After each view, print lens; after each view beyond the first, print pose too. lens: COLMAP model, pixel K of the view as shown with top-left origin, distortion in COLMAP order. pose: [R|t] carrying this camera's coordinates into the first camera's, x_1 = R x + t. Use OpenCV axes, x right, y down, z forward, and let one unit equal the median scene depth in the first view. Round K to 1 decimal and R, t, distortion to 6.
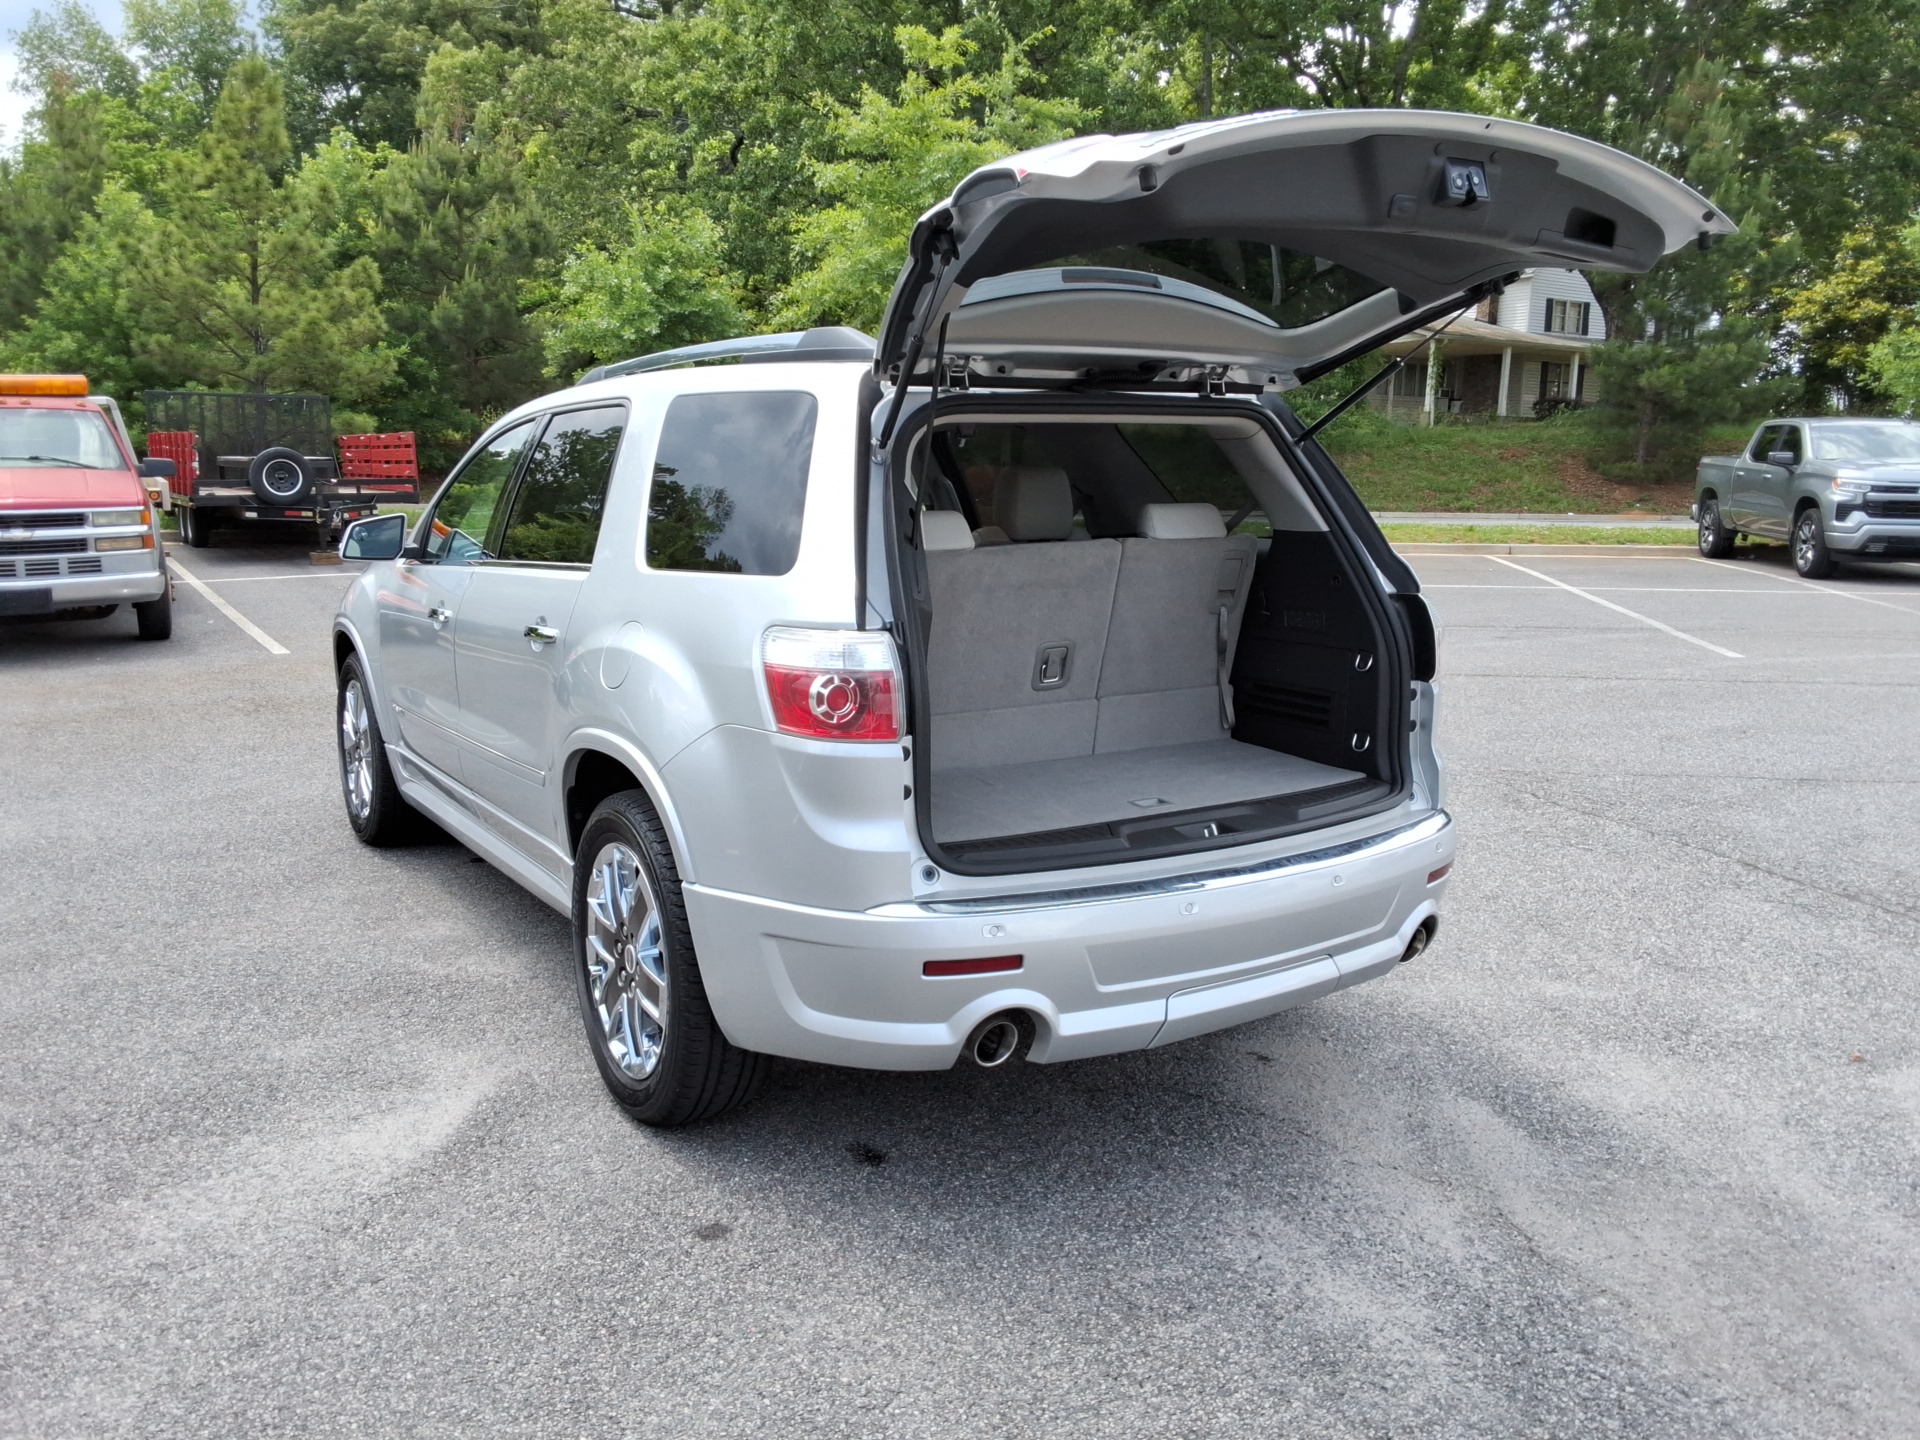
lens RADIAL K [[1548.1, 0, 987.7], [0, 1548.1, 698.7], [0, 0, 1]] dist [0.101143, -0.161697]
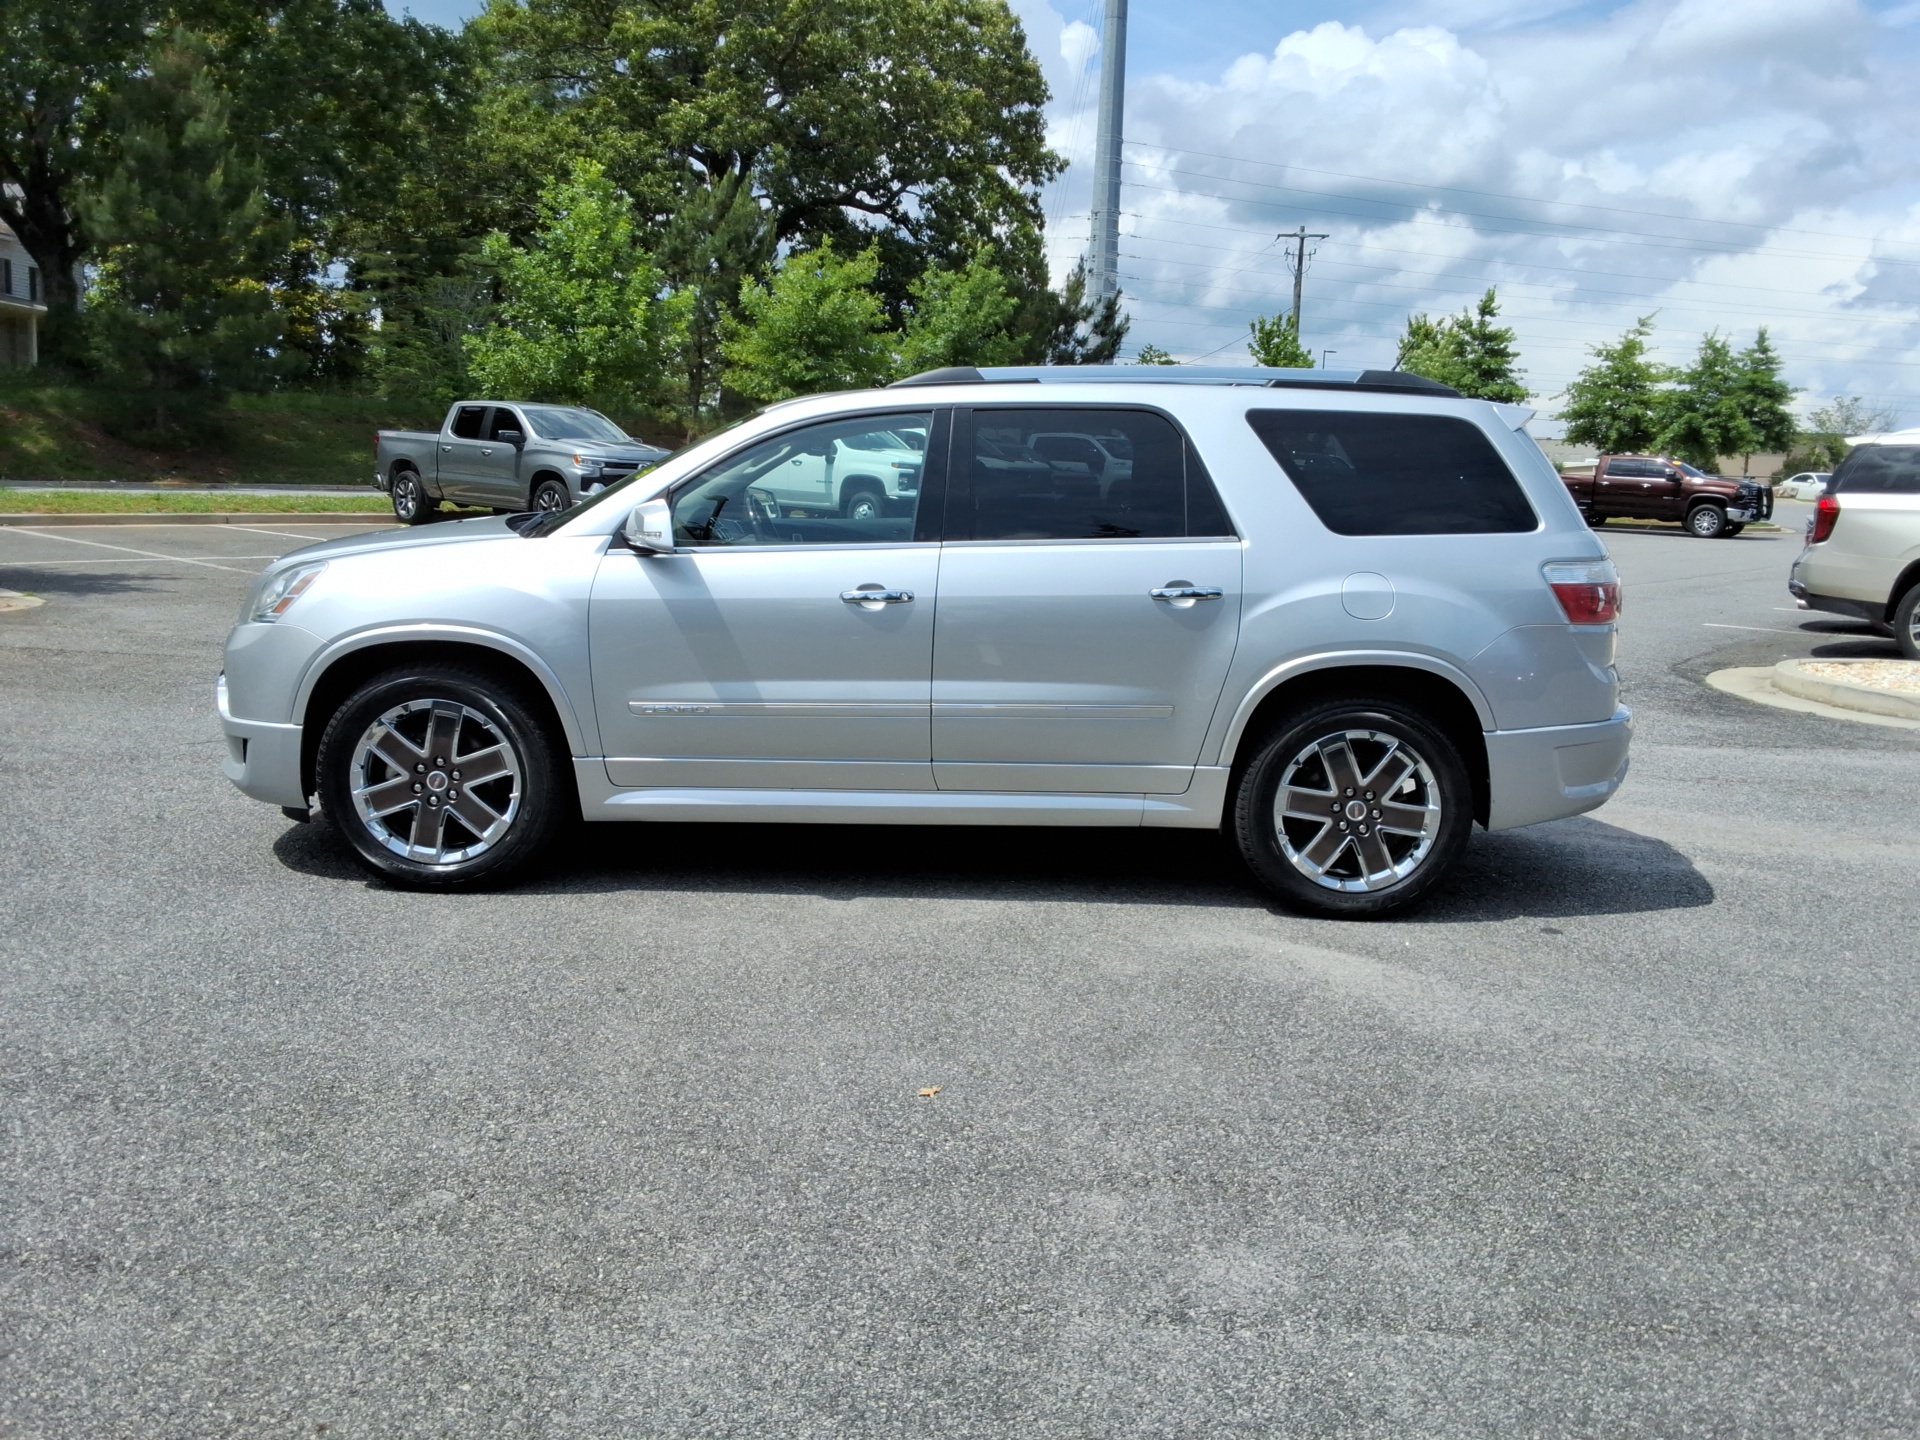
lens RADIAL K [[1548.1, 0, 962.3], [0, 1548.1, 707.7], [0, 0, 1]] dist [0.101143, -0.161697]
pose [[0.545744, -0.119093, 0.829445, -1.447566], [0.096475, 0.992197, 0.078984, -0.067148], [-0.832379, 0.036915, 0.552975, 0.458575]]
